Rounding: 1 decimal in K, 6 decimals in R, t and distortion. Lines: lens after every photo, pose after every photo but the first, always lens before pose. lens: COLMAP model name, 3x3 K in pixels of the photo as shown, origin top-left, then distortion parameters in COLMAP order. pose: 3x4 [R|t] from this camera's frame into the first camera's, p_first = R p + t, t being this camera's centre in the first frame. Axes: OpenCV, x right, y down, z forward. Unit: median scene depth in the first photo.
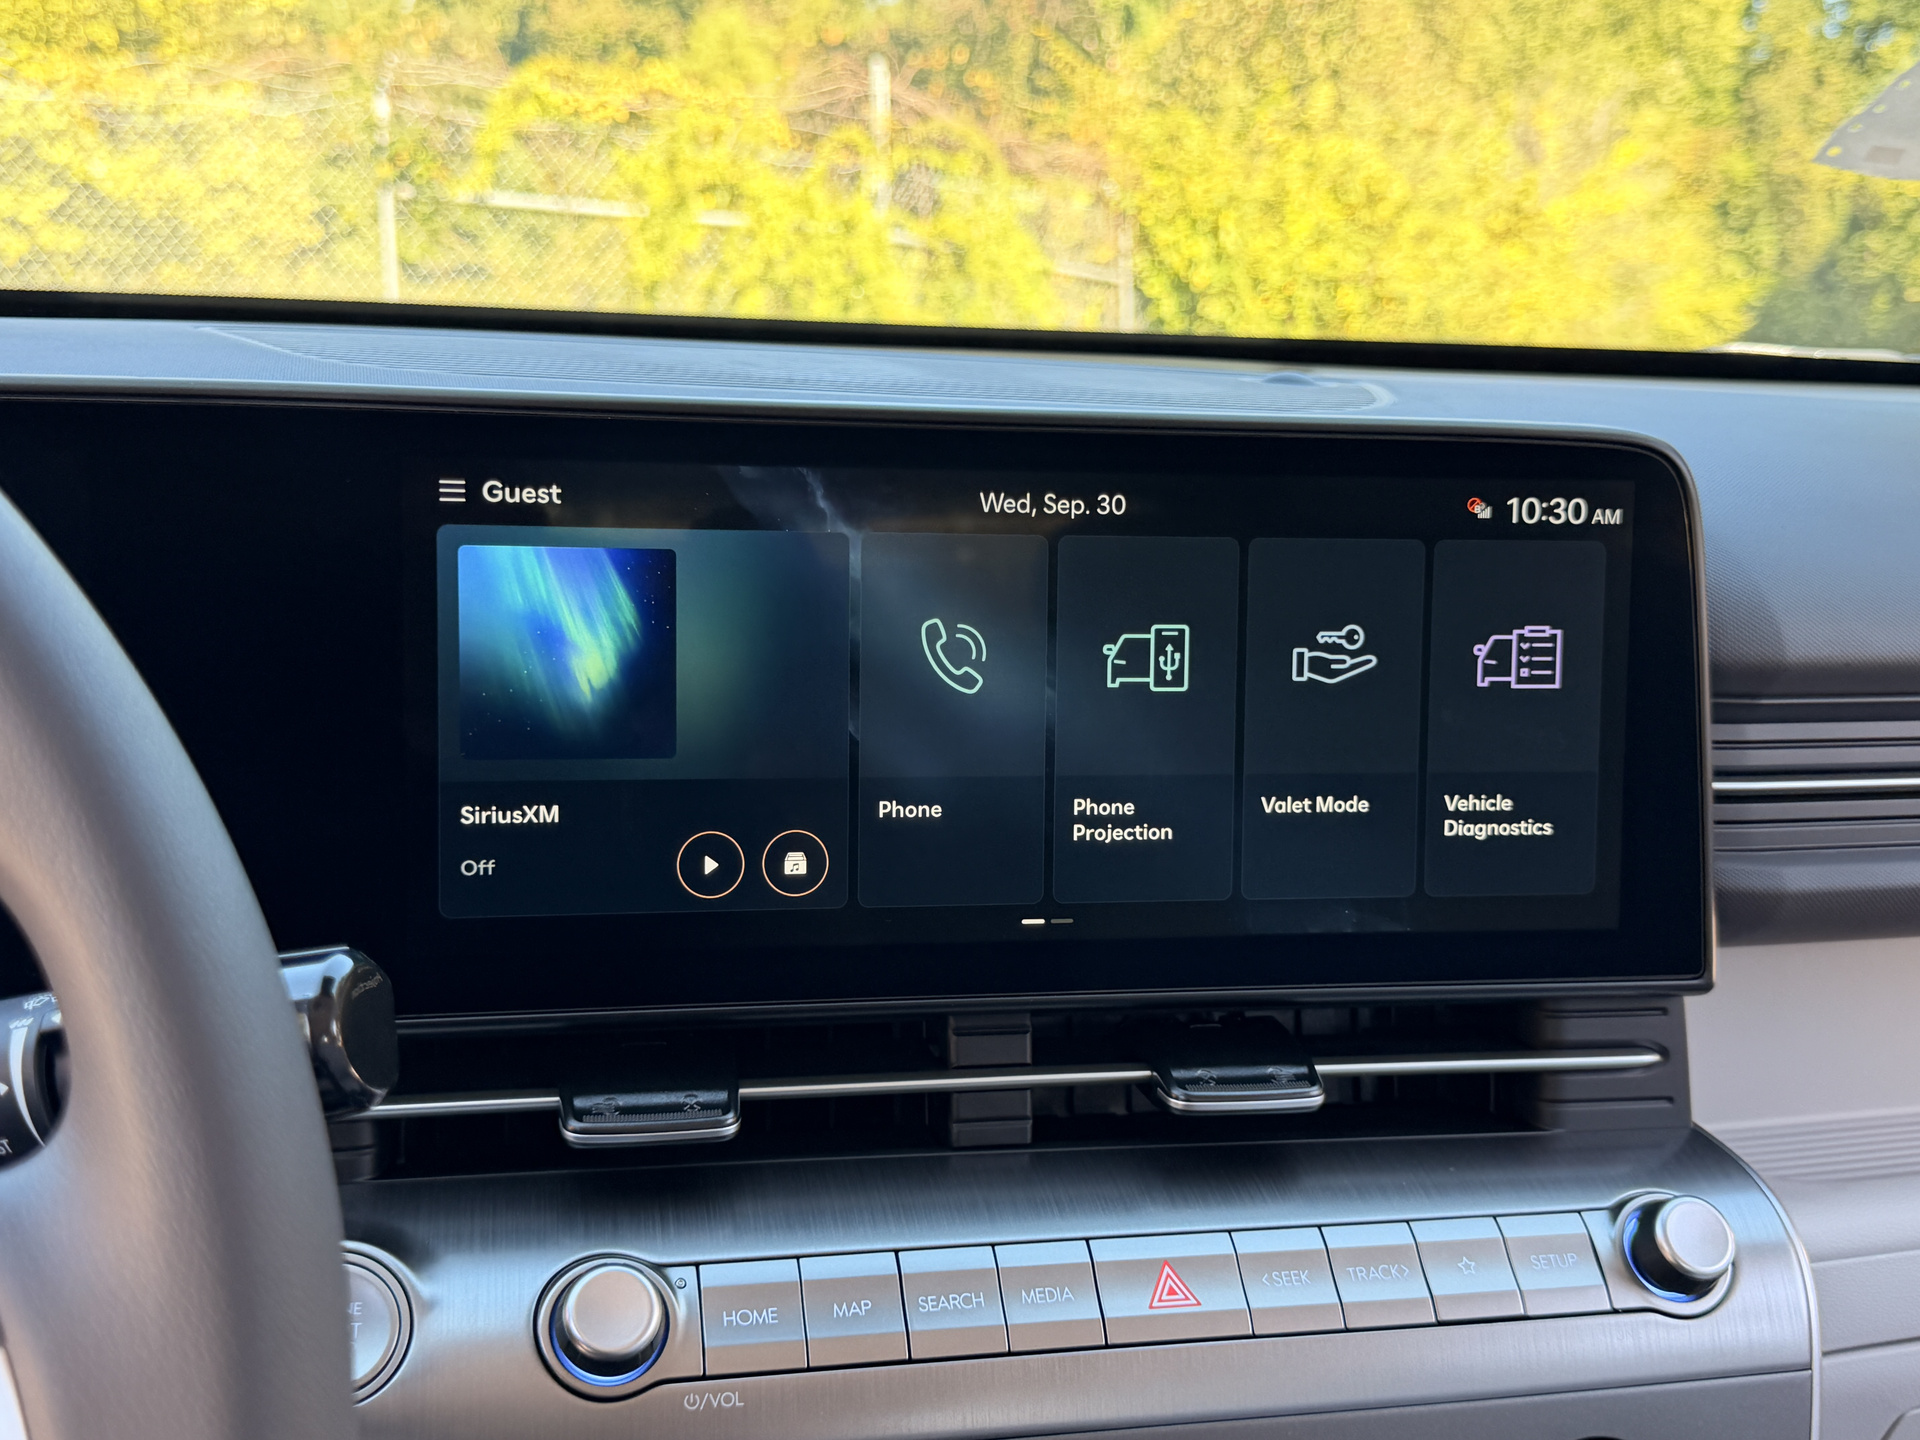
lens RADIAL K [[2071.1, 0, 942.7], [0, 2071.1, 724.1], [0, 0, 1]] dist [0.137425, 0.000000]
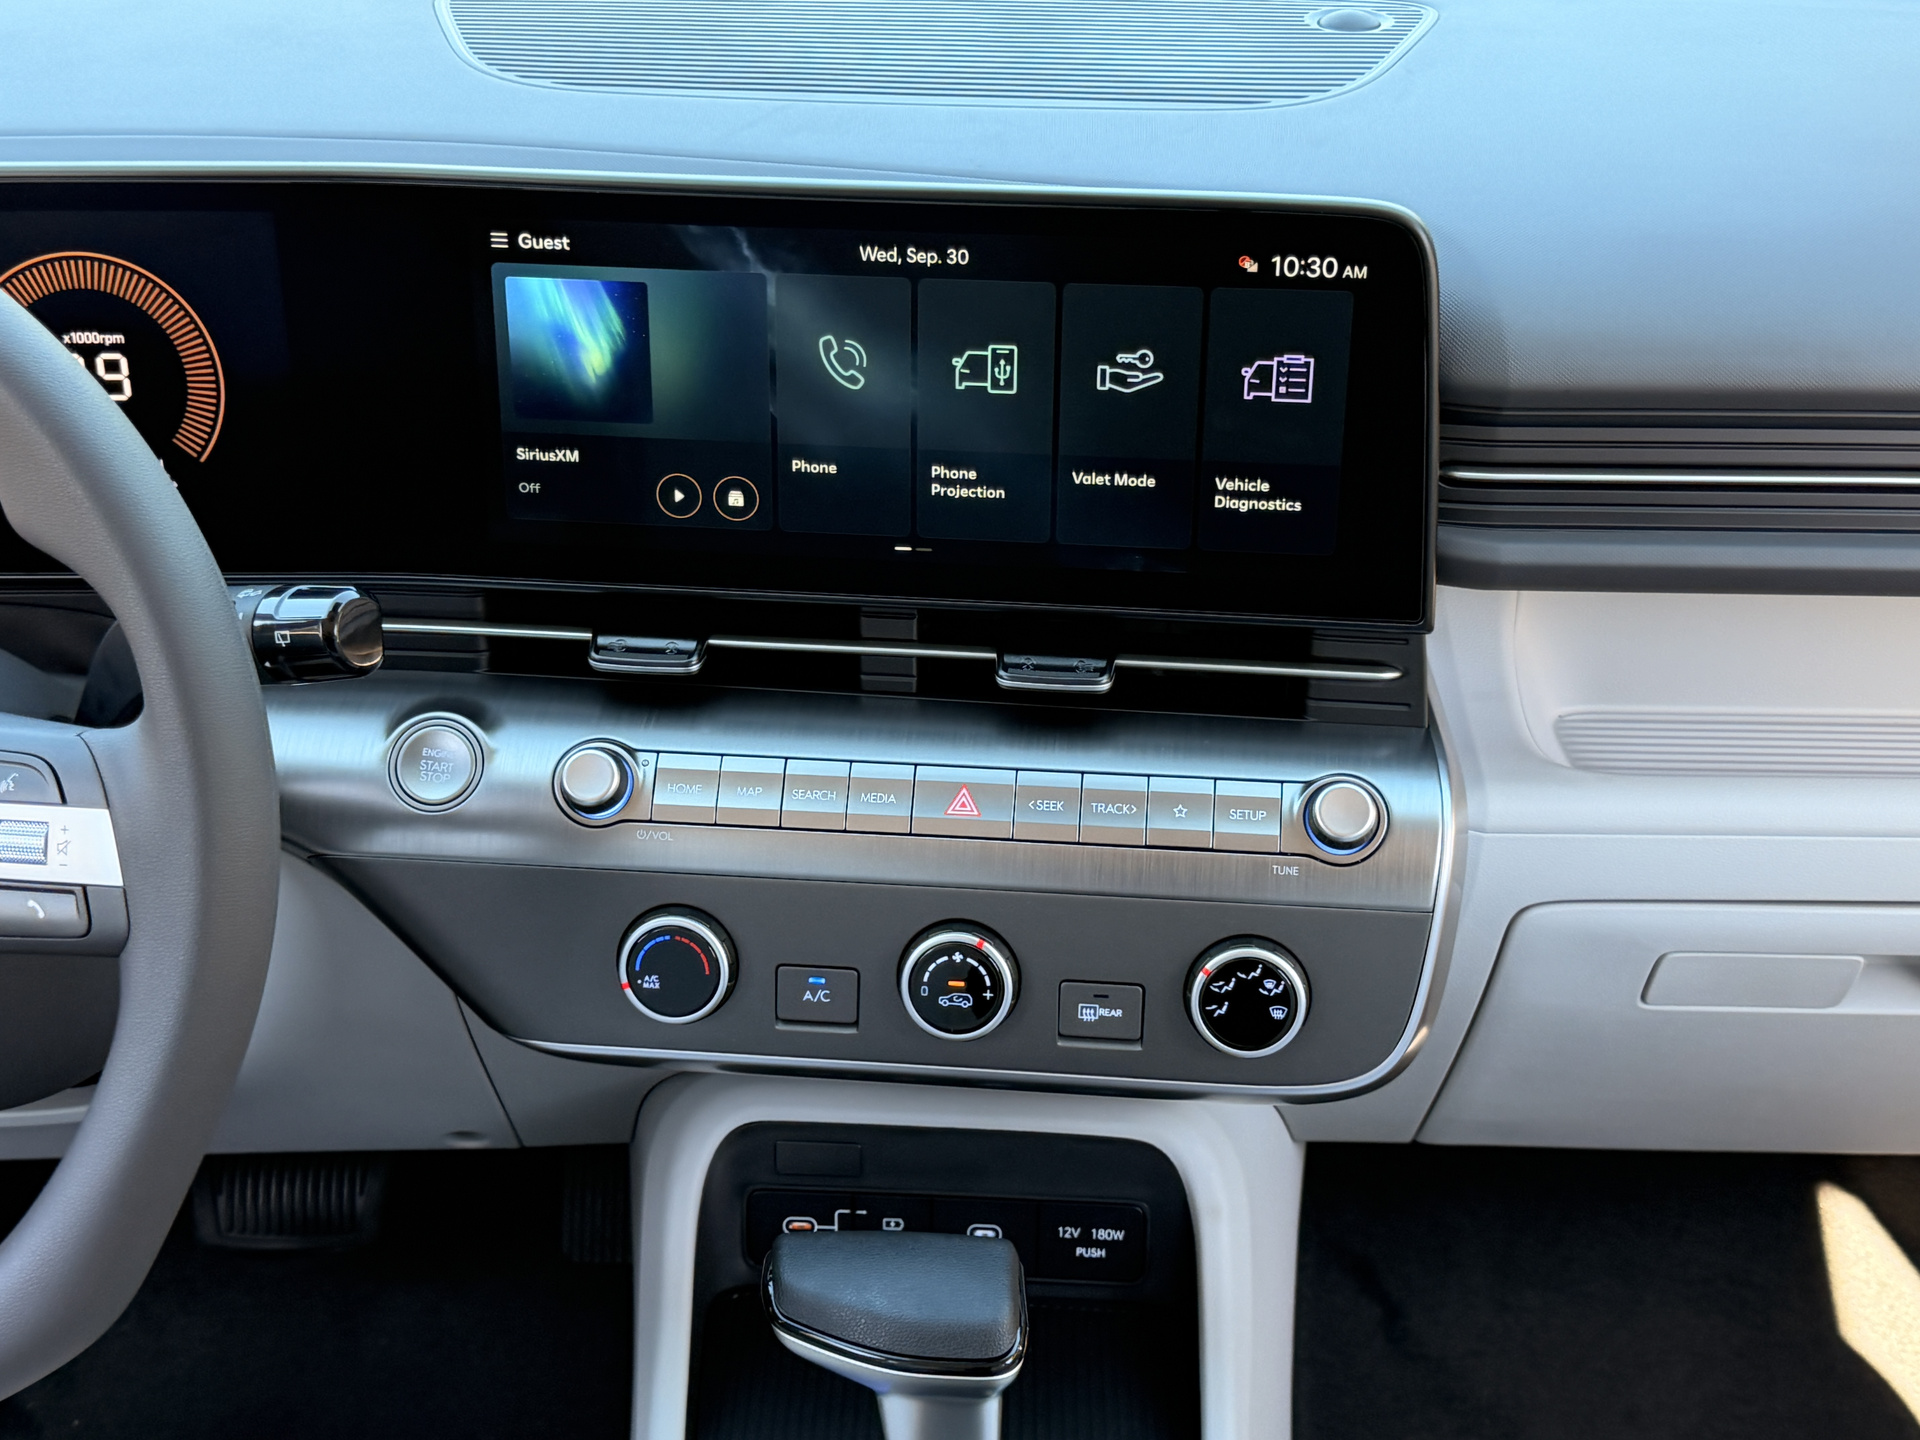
lens RADIAL K [[2529.2, 0, 928.9], [0, 2529.2, 744.4], [0, 0, 1]] dist [0.123287, 0.000000]
pose [[0.943572, 0.120767, -0.308363, 0.612212], [-0.019904, 0.950134, 0.311206, -0.317793], [0.330570, -0.287507, 0.898923, -0.592505]]
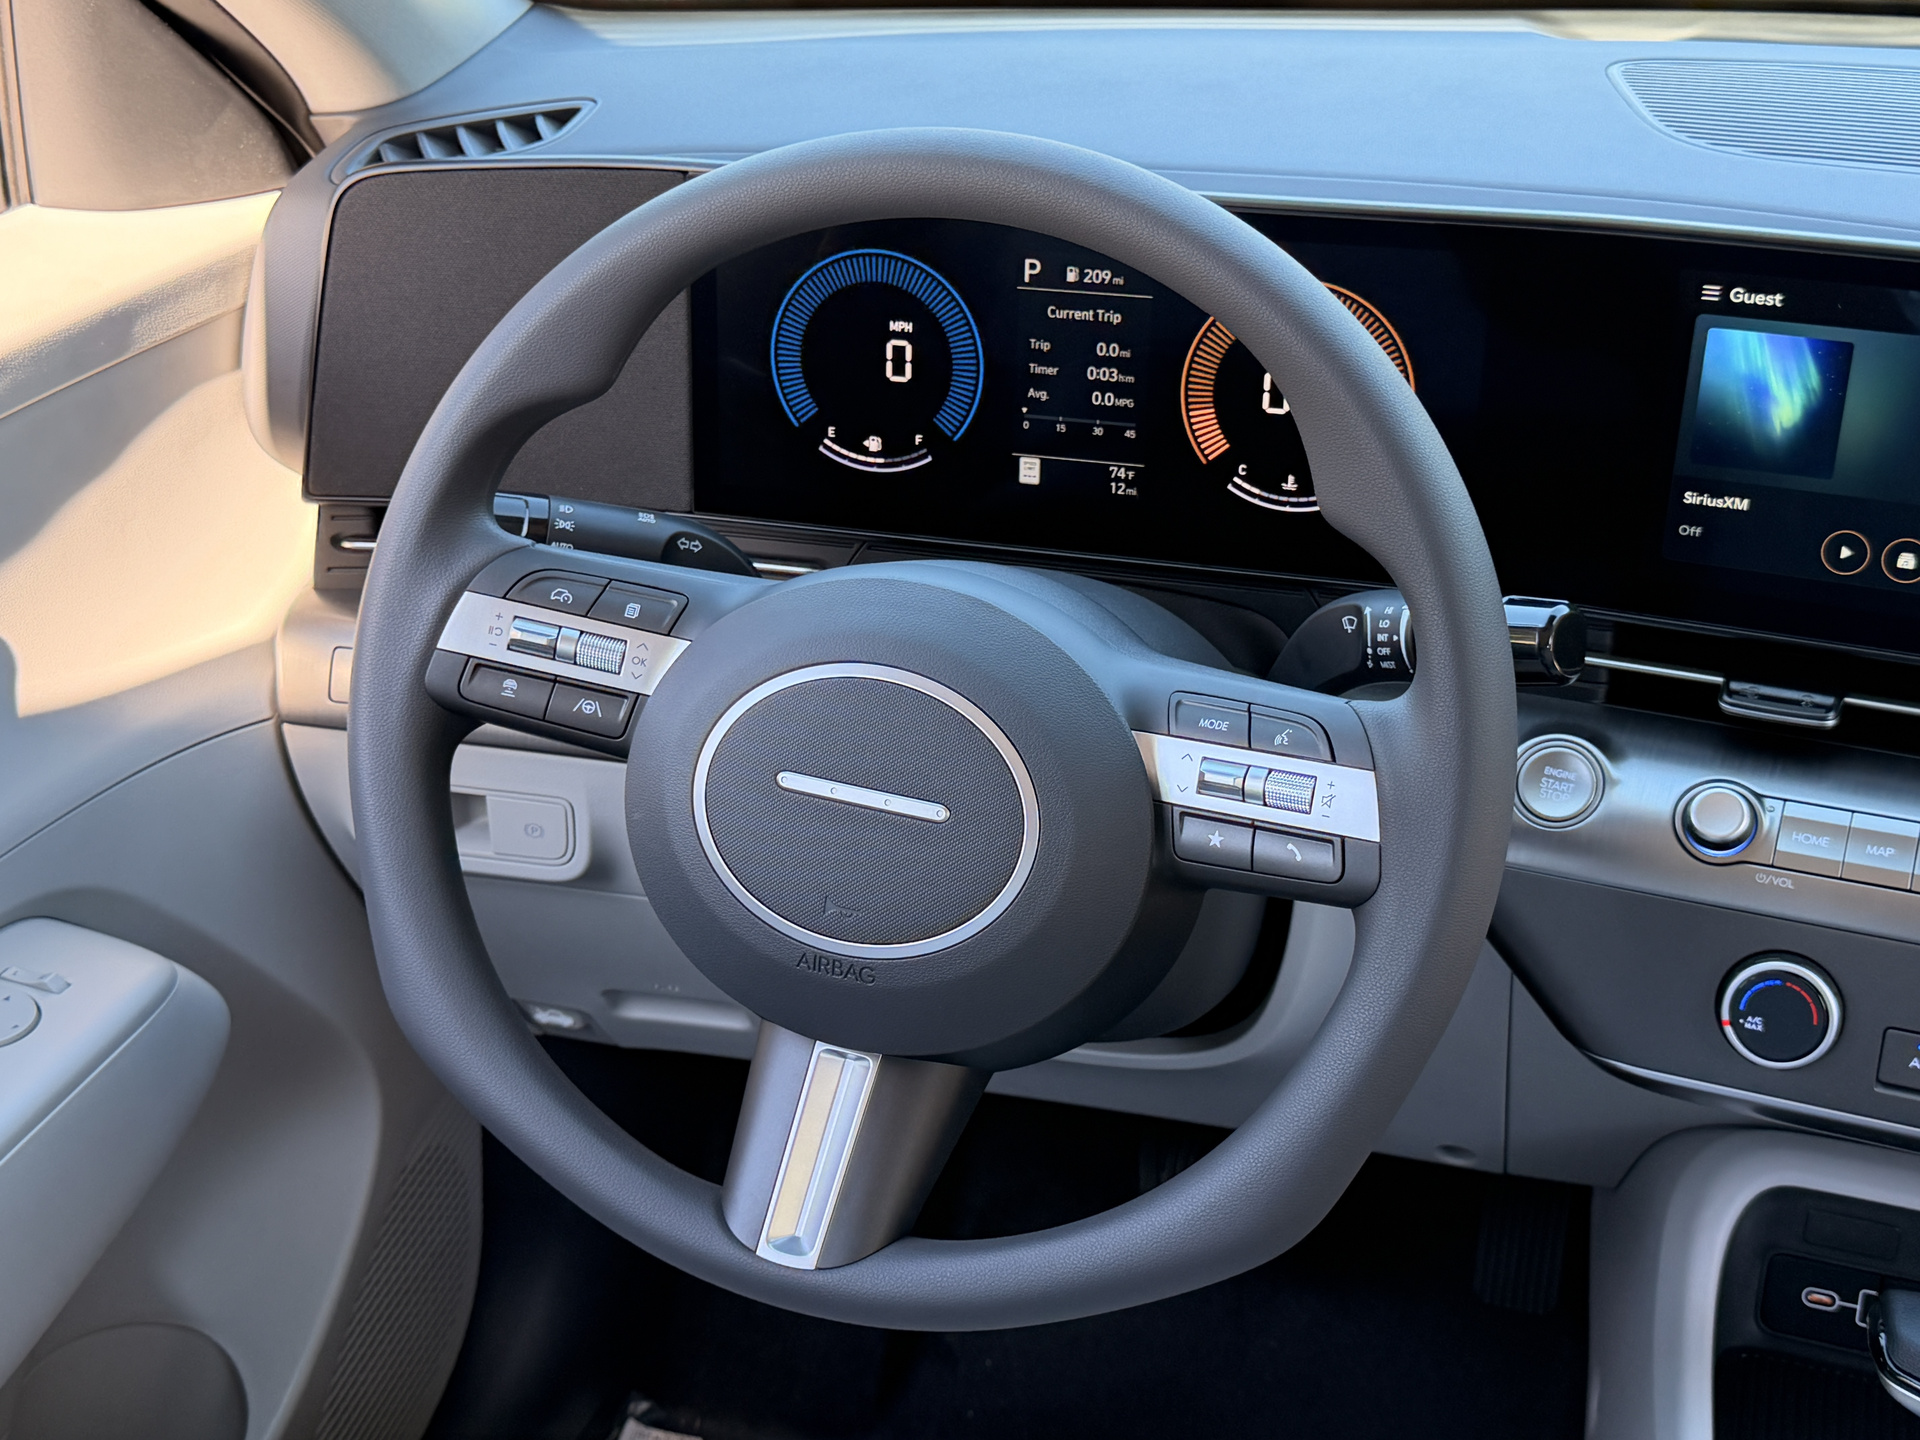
lens RADIAL K [[2529.2, 0, 958.5], [0, 2529.2, 731.6], [0, 0, 1]] dist [0.123287, 0.000000]
pose [[0.810459, 0.220882, -0.542555, 0.391137], [-0.069863, 0.956022, 0.284852, -0.283100], [0.581614, -0.192957, 0.790249, -0.838729]]
